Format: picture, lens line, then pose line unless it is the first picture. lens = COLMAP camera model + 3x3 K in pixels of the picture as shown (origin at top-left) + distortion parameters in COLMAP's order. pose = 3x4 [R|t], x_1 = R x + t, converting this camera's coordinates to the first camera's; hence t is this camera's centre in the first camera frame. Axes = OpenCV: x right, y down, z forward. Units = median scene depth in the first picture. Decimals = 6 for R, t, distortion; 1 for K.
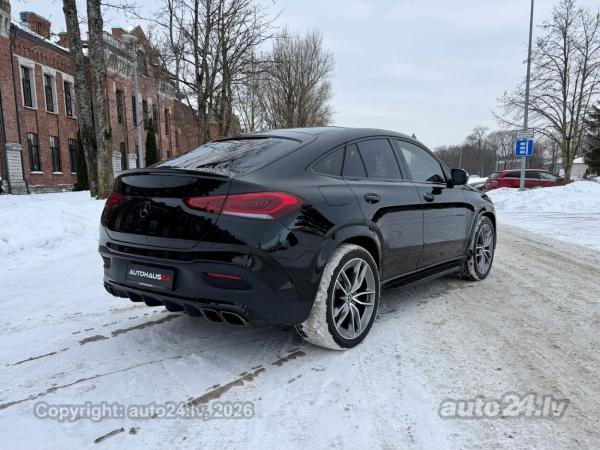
lens RADIAL K [[468.9, 0, 285.0], [0, 468.9, 261.4], [0, 0, 1]] dist [-0.002958, -0.011265]
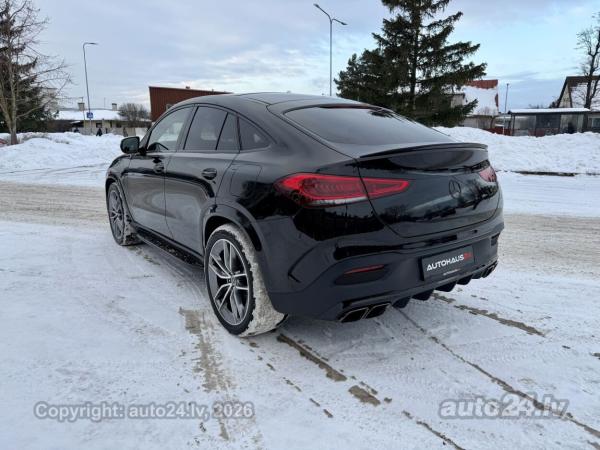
lens RADIAL K [[432.3, 0, 296.6], [0, 432.3, 226.5], [0, 0, 1]] dist [0.008423, -0.017900]
pose [[0.237480, -0.199221, 0.950744, -0.205984], [0.159535, 0.973452, 0.164131, -0.039805], [-0.958202, 0.112700, 0.262958, 0.188871]]
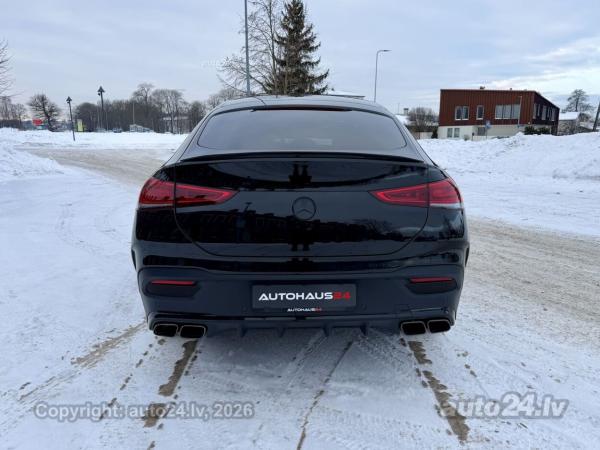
lens RADIAL K [[463.5, 0, 304.1], [0, 463.5, 223.2], [0, 0, 1]] dist [0.009740, -0.016005]
pose [[0.757369, -0.110332, 0.643599, -0.133001], [0.100198, 0.993586, 0.052419, -0.021745], [-0.645254, 0.024787, 0.763566, 0.079478]]
